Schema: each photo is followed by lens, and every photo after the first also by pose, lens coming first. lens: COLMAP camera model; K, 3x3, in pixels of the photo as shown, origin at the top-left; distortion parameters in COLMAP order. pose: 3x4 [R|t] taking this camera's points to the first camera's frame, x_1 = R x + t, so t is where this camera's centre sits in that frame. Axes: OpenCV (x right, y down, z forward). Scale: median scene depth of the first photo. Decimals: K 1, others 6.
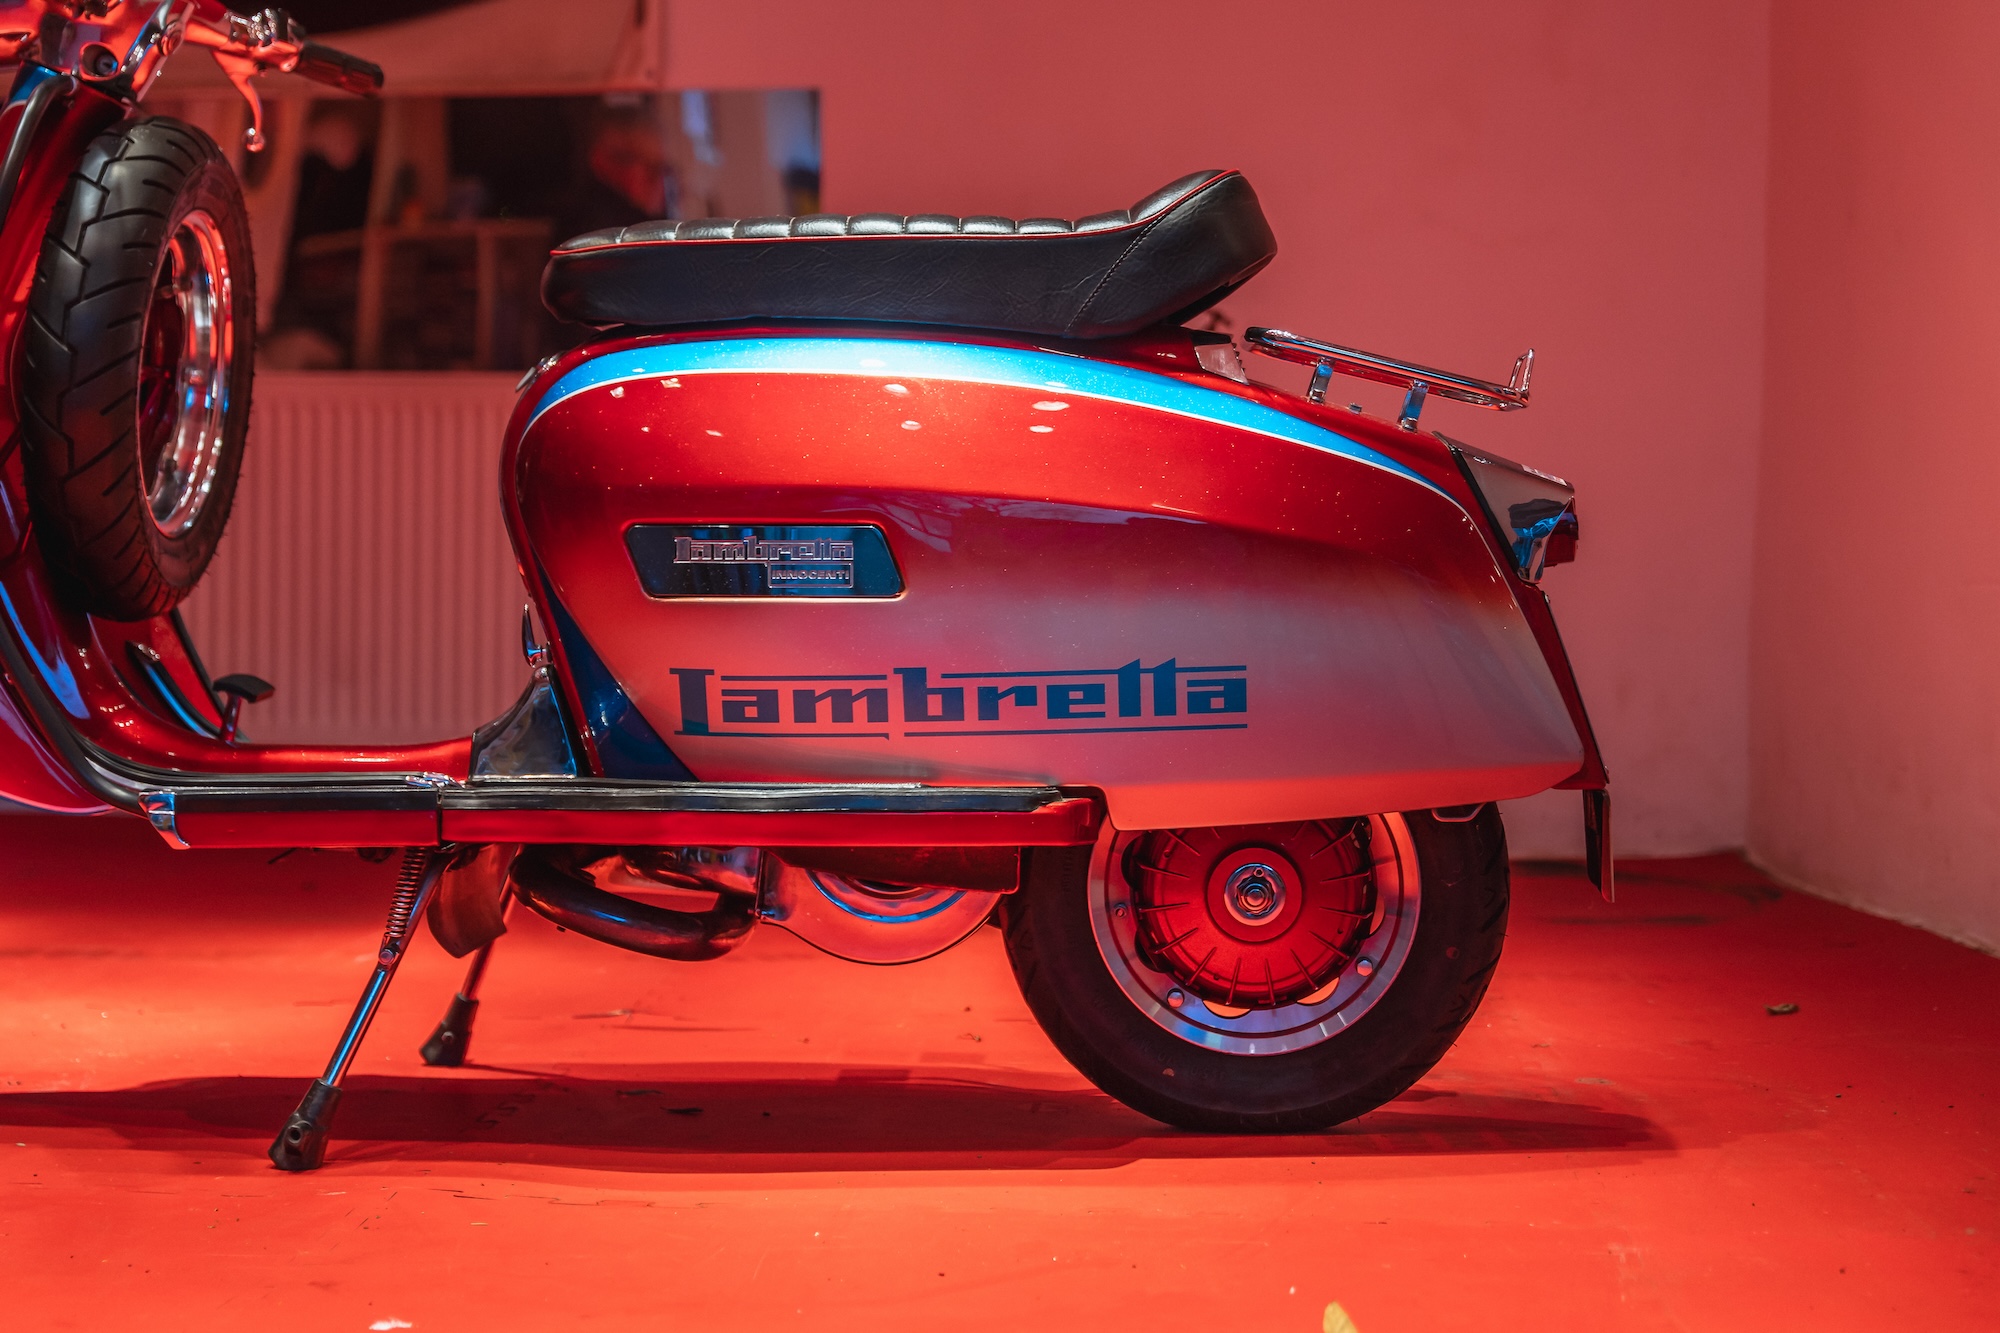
lens RADIAL K [[3201.5, 0, 991.9], [0, 3201.5, 683.2], [0, 0, 1]] dist [0.053086, 0.000000]
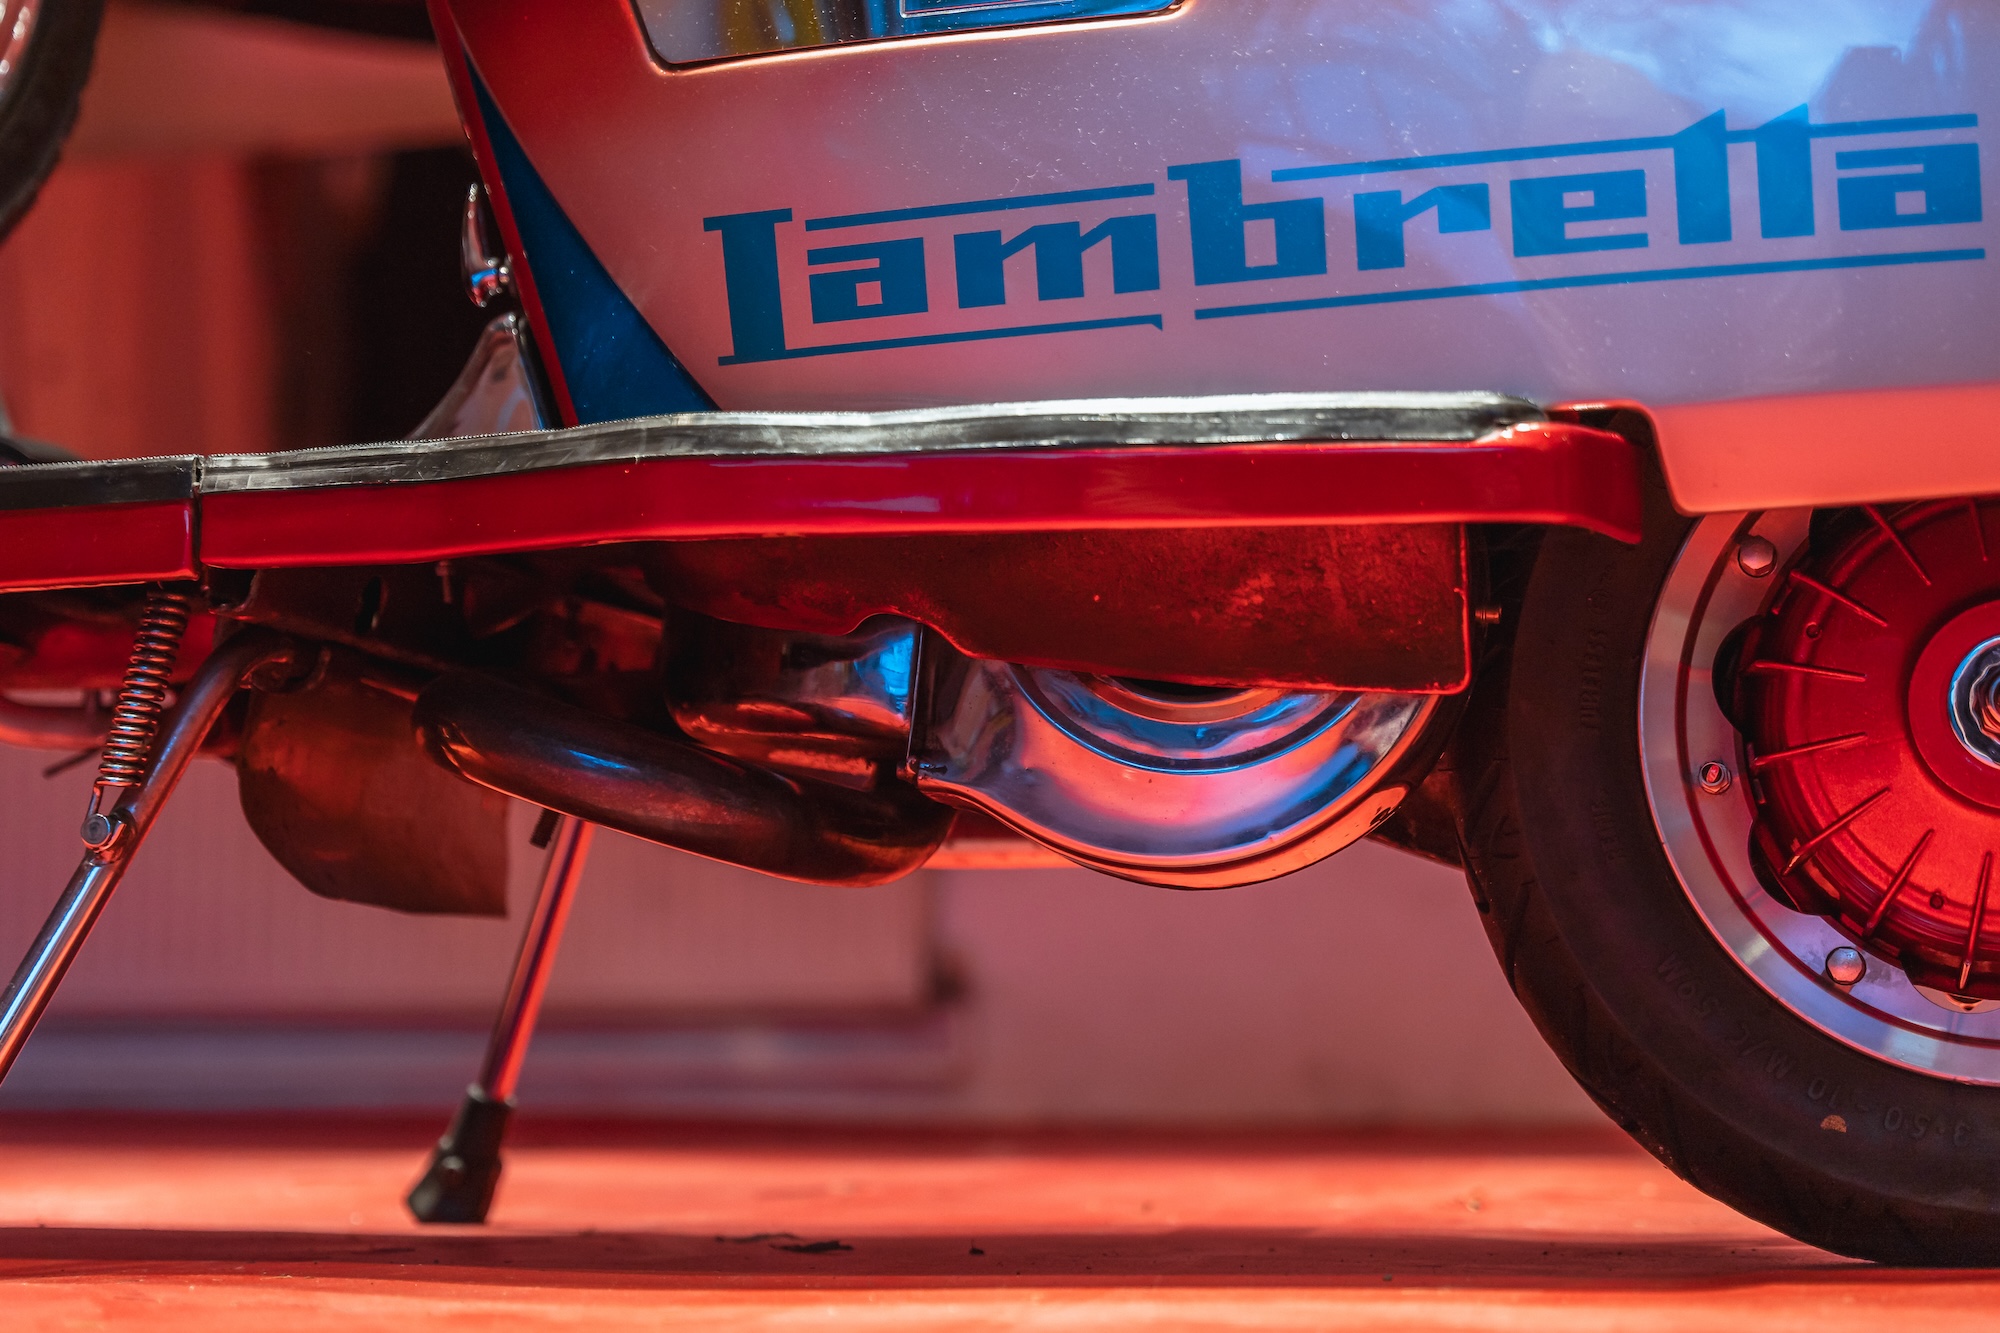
lens RADIAL K [[3595.2, 0, 1020.6], [0, 3595.2, 755.8], [0, 0, 1]] dist [0.041397, 0.000000]
pose [[0.983135, -0.028288, -0.180682, 0.037874], [0.004825, 0.991633, -0.128996, 0.141817], [0.182819, 0.125949, 0.975046, 0.508712]]
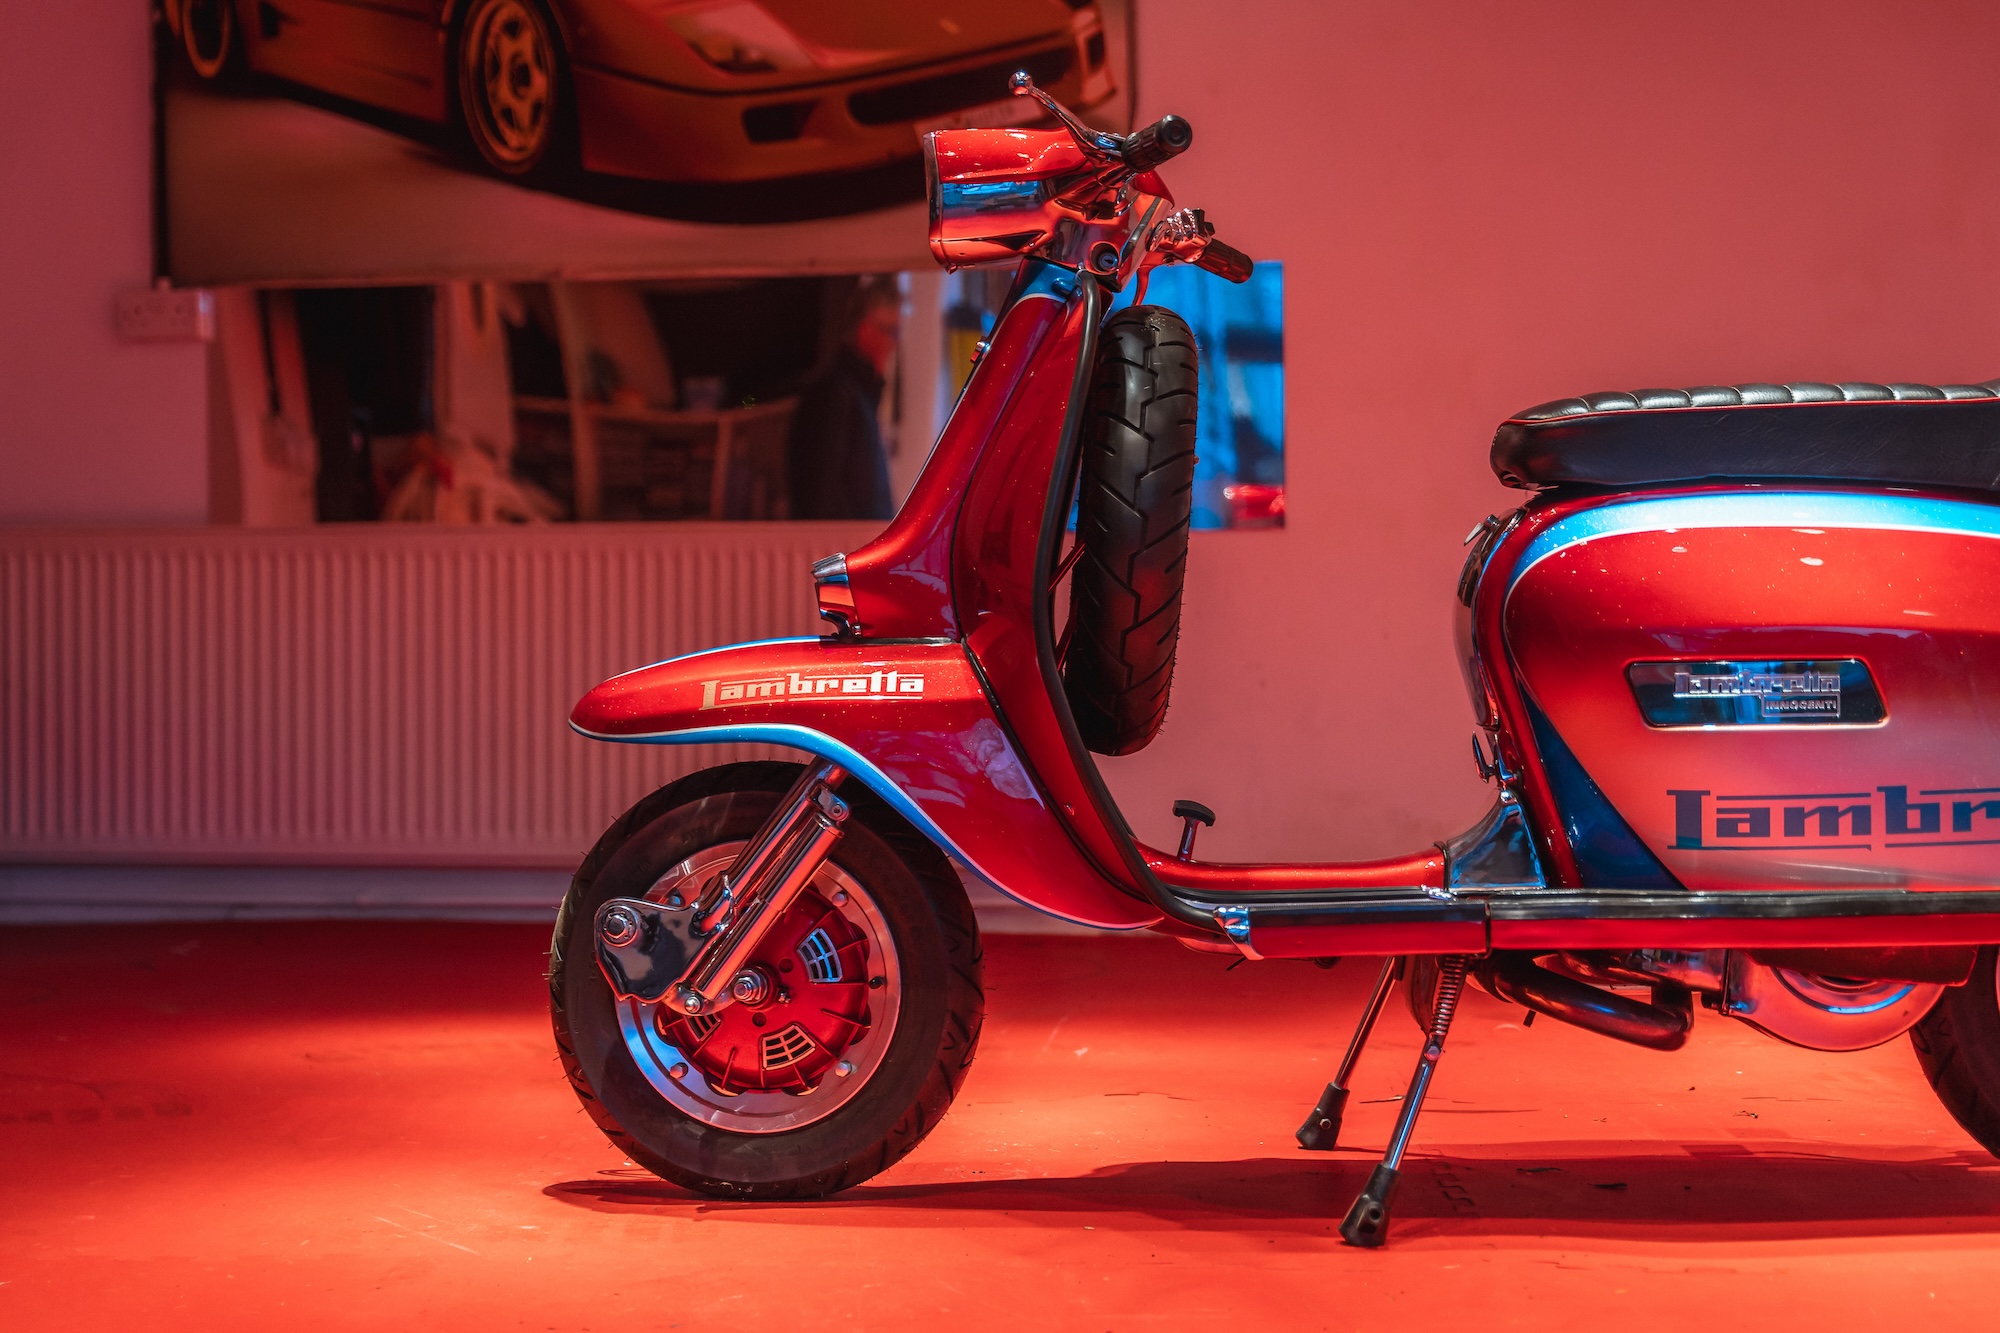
lens RADIAL K [[2964.0, 0, 1042.2], [0, 2964.0, 691.0], [0, 0, 1]] dist [0.024992, 0.000000]
pose [[0.999162, -0.015573, 0.037864, -0.359714], [0.016692, 0.999428, -0.029423, -0.012409], [-0.037384, 0.030030, 0.998850, -0.030544]]
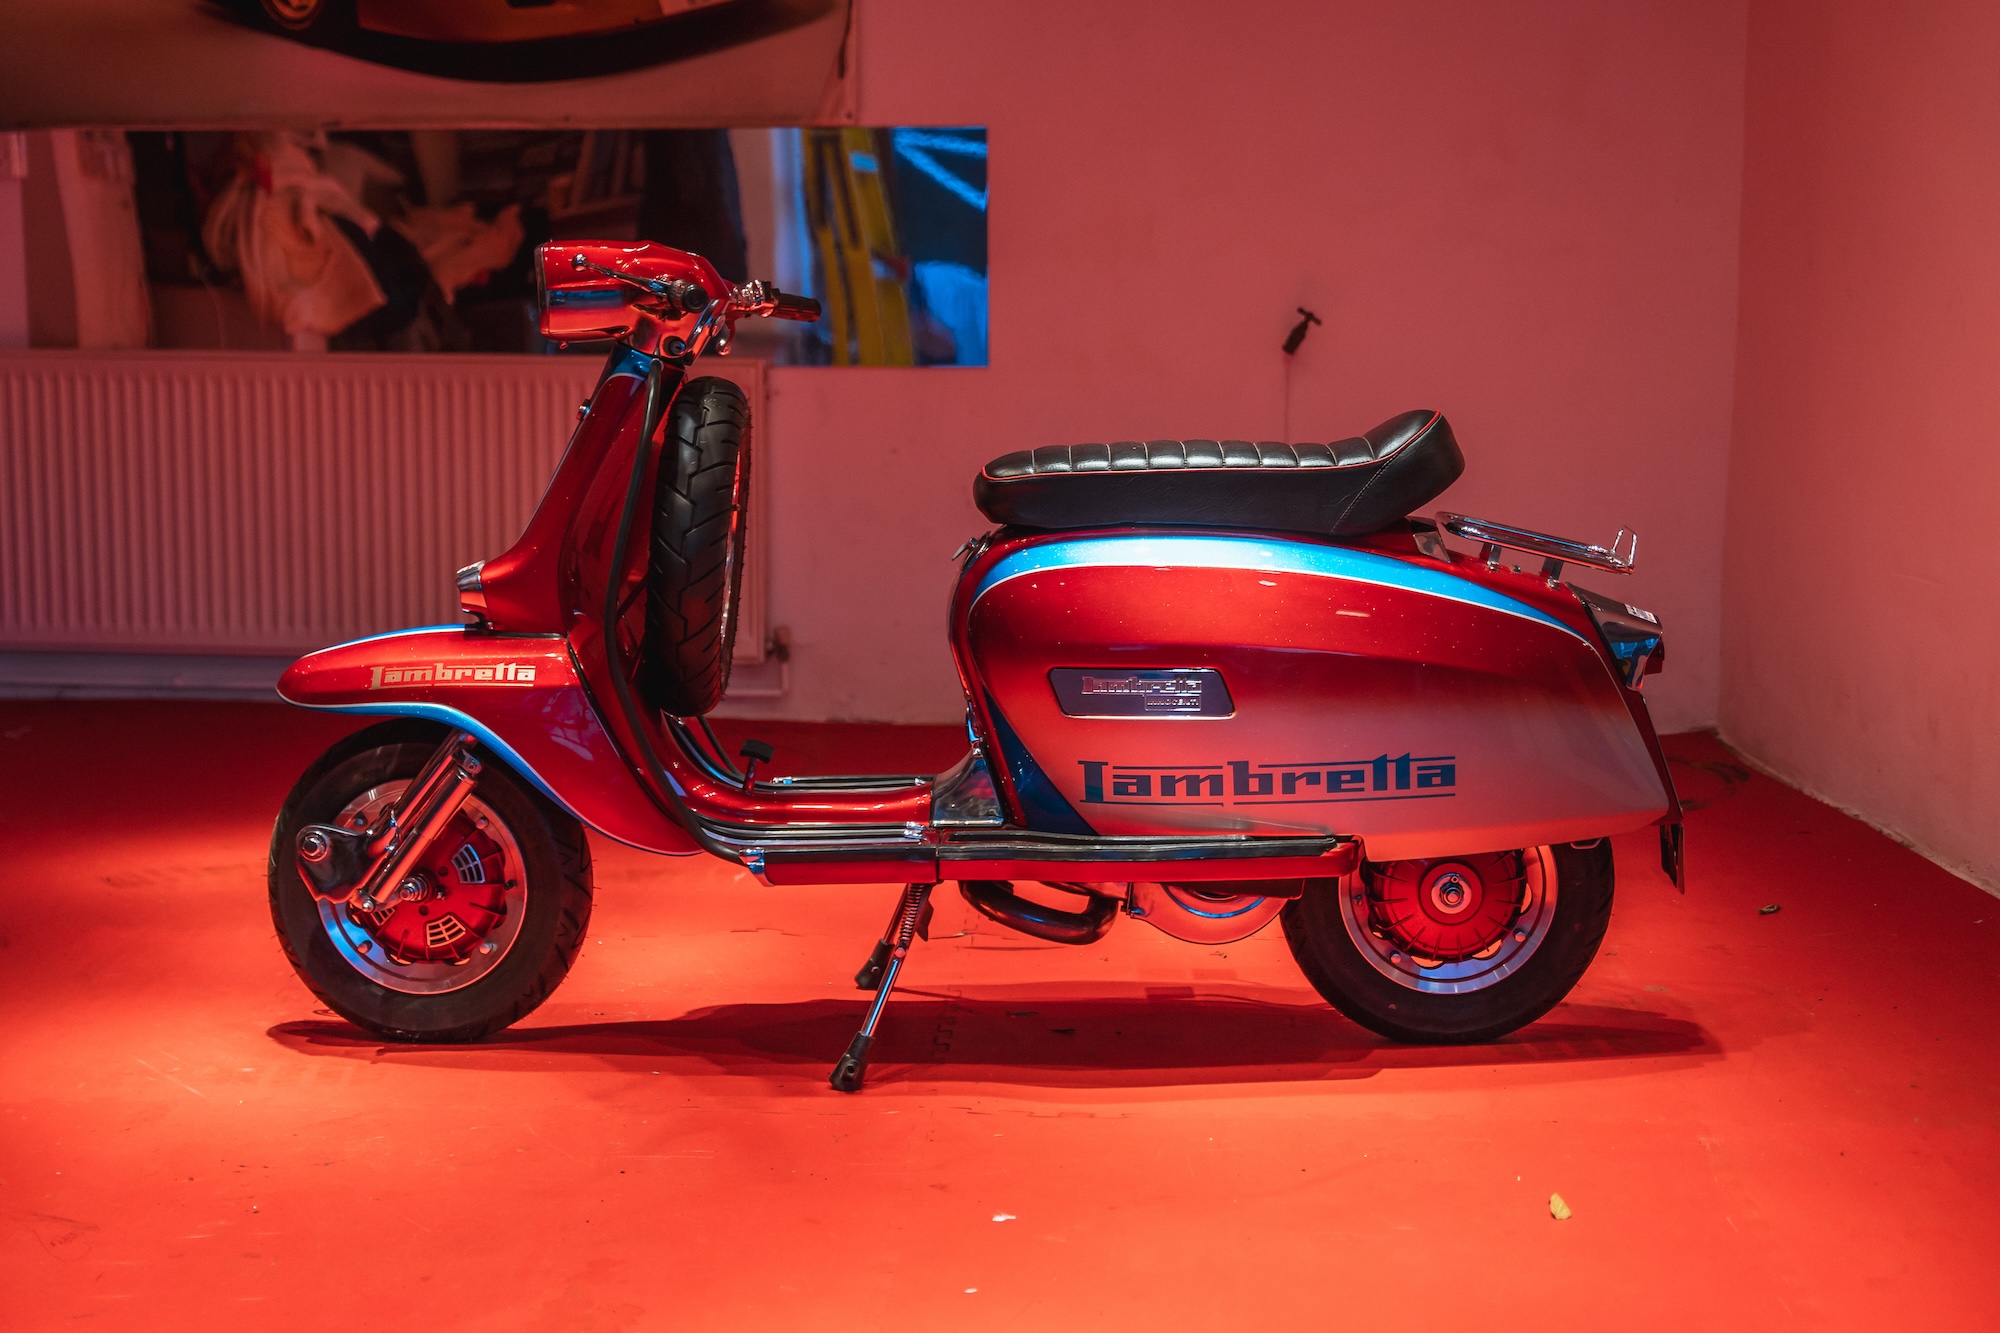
lens RADIAL K [[3201.5, 0, 1033.2], [0, 3201.5, 680.4], [0, 0, 1]] dist [0.053086, 0.000000]
pose [[0.998798, -0.014954, 0.046673, -0.193610], [0.010057, 0.994583, 0.103461, -0.201991], [-0.047967, -0.102868, 0.993538, -0.515354]]
